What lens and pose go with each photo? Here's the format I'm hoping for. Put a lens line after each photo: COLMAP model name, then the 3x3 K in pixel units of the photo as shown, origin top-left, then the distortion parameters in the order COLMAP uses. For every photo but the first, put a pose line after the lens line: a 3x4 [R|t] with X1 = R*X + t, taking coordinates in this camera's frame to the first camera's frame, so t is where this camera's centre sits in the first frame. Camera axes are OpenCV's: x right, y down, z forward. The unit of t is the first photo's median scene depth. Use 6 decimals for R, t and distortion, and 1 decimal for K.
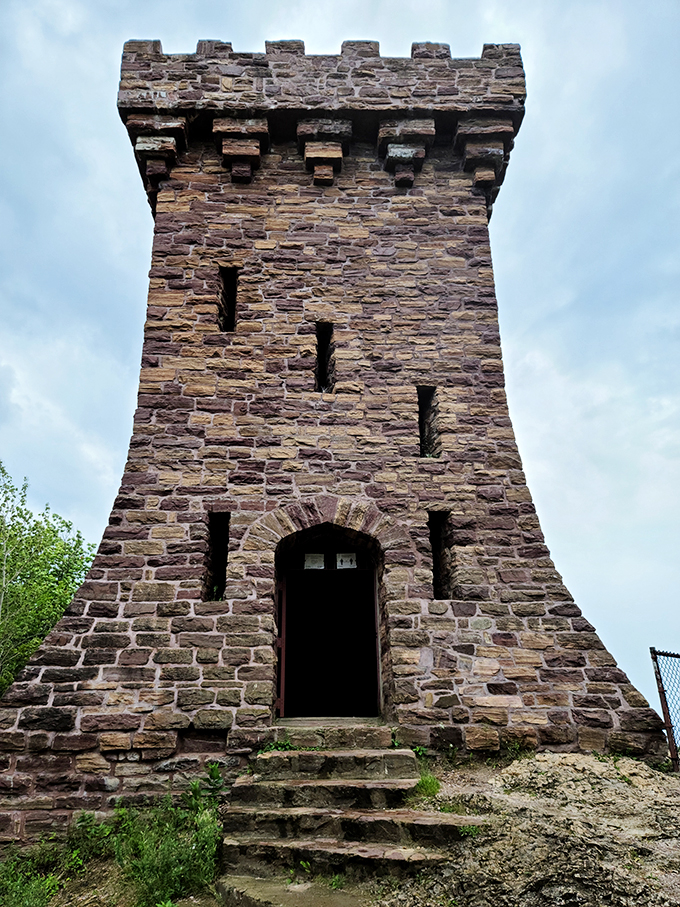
lens RADIAL K [[666.7, 0, 340.0], [0, 666.7, 453.5], [0, 0, 1]] dist [0.077643, -0.044240]
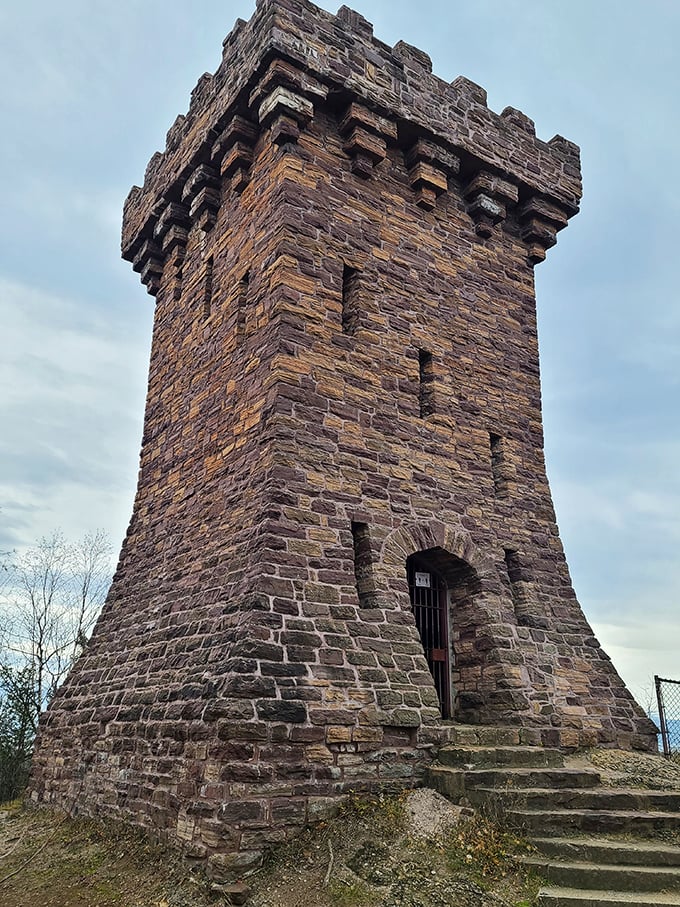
lens RADIAL K [[827.5, 0, 340.0], [0, 827.5, 453.5], [0, 0, 1]] dist [0.157139, -0.280313]
pose [[0.820458, 0.193243, 0.538058, -0.900815], [-0.225787, 0.974161, -0.005578, -0.001931], [-0.525232, -0.116910, 0.842890, -0.054898]]
